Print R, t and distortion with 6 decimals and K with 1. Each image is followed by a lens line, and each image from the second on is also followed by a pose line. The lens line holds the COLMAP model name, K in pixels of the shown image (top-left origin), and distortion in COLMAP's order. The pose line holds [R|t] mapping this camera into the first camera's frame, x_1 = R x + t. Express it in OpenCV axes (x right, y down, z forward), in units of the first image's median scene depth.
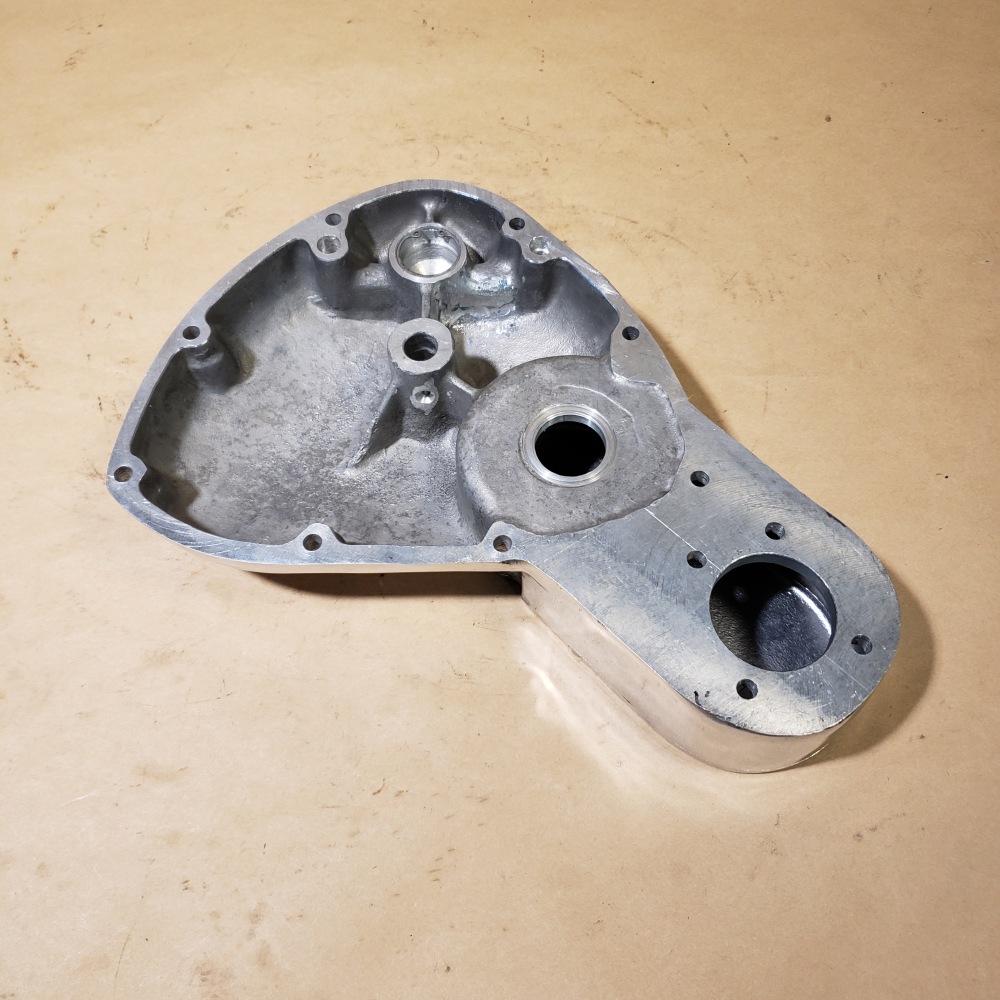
lens RADIAL K [[1134.2, 0, 535.6], [0, 1134.2, 520.0], [0, 0, 1]] dist [-0.012906, 0.000000]
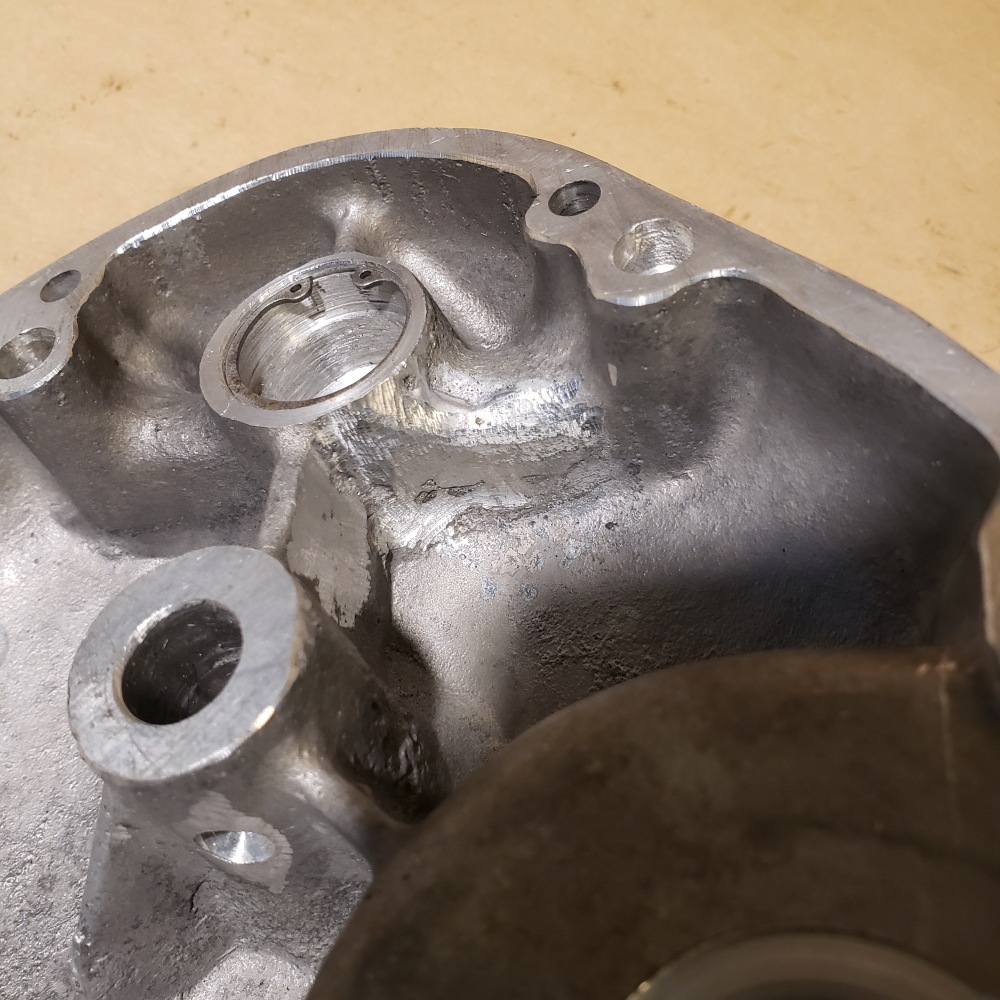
lens RADIAL K [[1134.2, 0, 500.5], [0, 1134.2, 501.6], [0, 0, 1]] dist [-0.012906, 0.000000]
pose [[0.958864, -0.119454, -0.257509, 0.033978], [0.074331, 0.981154, -0.178358, -0.128871], [0.273962, 0.151880, 0.949672, 0.718700]]
